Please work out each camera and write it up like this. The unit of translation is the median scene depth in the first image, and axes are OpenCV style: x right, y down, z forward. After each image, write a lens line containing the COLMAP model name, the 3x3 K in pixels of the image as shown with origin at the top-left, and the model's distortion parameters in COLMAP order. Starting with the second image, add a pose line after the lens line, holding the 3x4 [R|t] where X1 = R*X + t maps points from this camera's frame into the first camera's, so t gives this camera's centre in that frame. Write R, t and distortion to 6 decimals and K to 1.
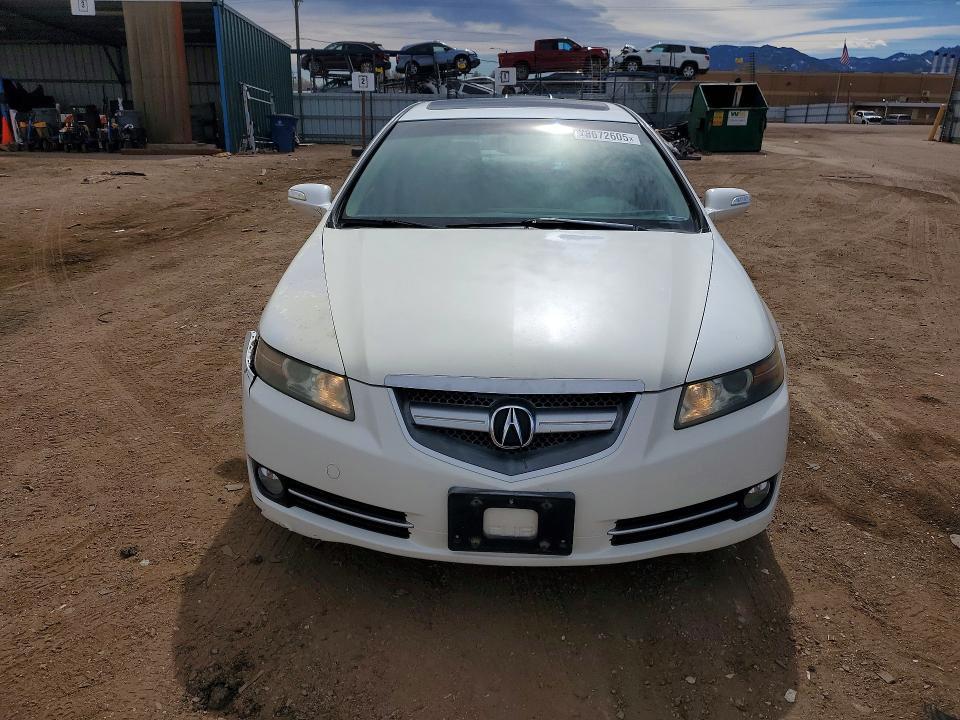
lens RADIAL K [[734.6, 0, 502.5], [0, 734.6, 335.4], [0, 0, 1]] dist [0.000226, 0.031835]
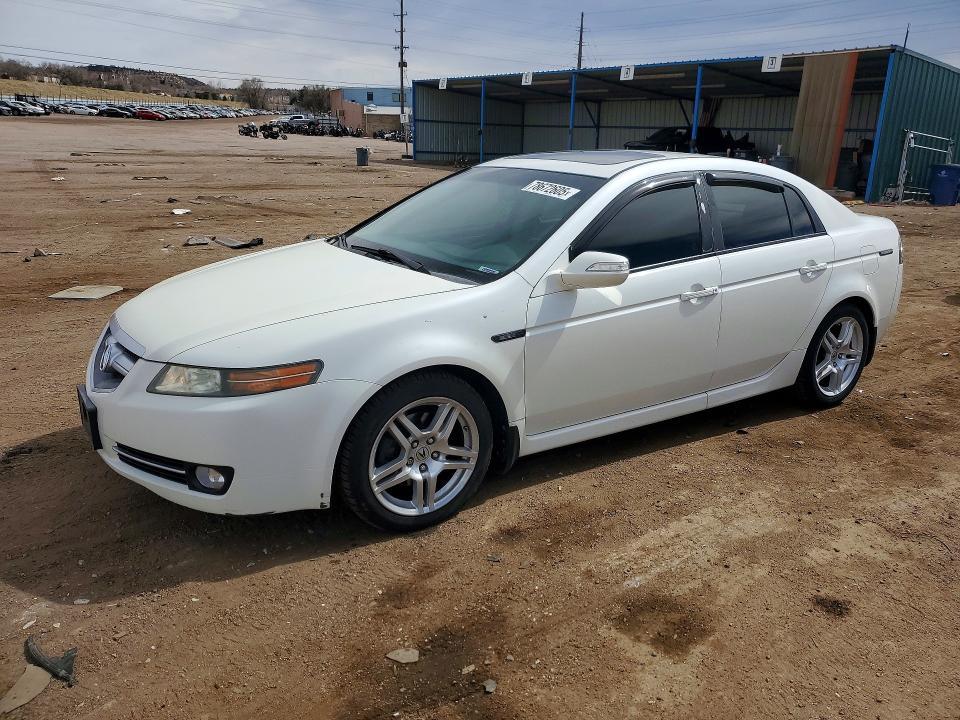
lens RADIAL K [[734.6, 0, 502.5], [0, 734.6, 335.4], [0, 0, 1]] dist [0.000226, 0.031835]
pose [[0.623812, 0.214605, -0.751534, 0.381279], [-0.258009, 0.964204, 0.061173, -0.051422], [0.737760, 0.155743, 0.656852, 0.137110]]
